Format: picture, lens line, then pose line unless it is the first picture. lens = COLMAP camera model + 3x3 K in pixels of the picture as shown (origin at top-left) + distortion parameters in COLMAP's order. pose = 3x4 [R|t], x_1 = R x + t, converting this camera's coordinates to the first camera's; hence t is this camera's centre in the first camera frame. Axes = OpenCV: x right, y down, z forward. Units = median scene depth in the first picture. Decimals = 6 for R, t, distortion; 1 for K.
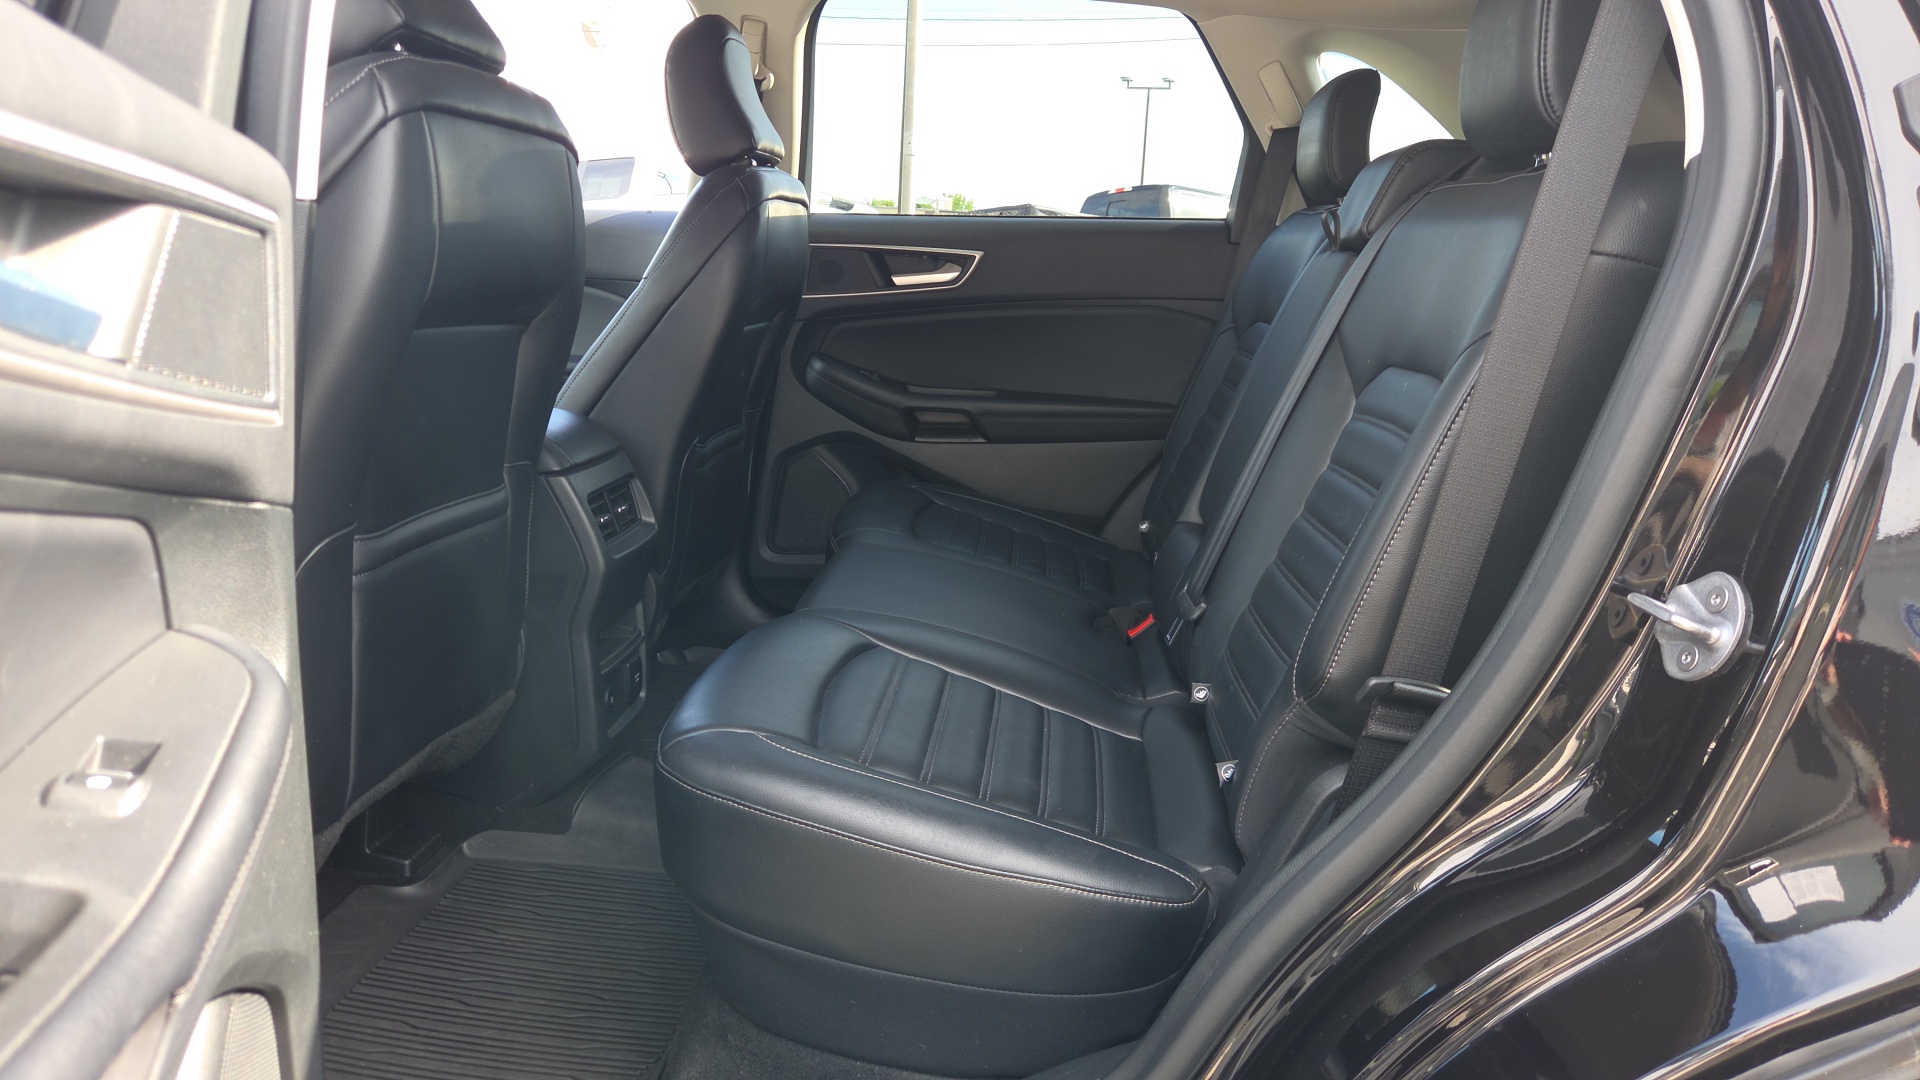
lens RADIAL K [[1276.8, 0, 961.1], [0, 1276.8, 528.0], [0, 0, 1]] dist [0.077930, -0.066534]
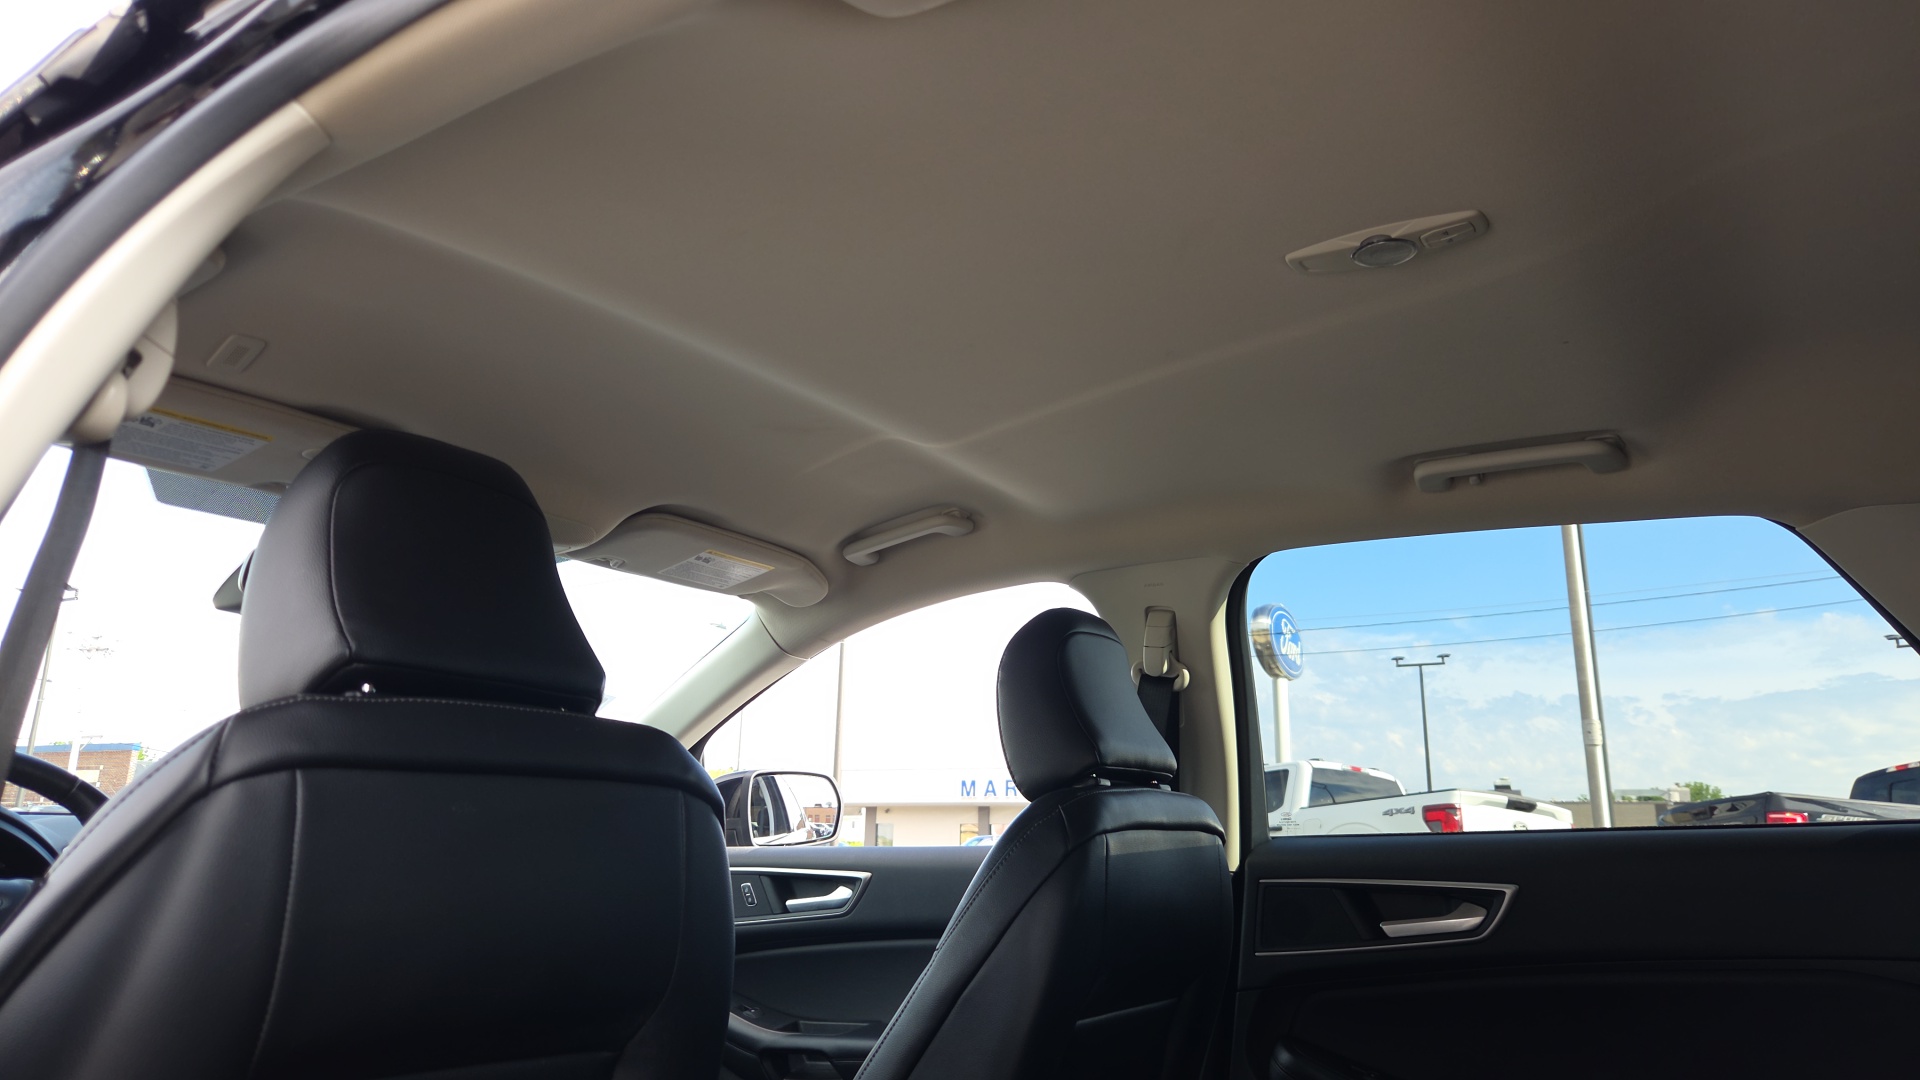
lens RADIAL K [[1276.8, 0, 961.1], [0, 1276.8, 528.0], [0, 0, 1]] dist [0.077930, -0.066534]
pose [[0.873681, -0.157621, -0.460258, 0.112914], [-0.065363, 0.899452, -0.432104, -0.076495], [0.482089, 0.407605, 0.775531, 0.275537]]
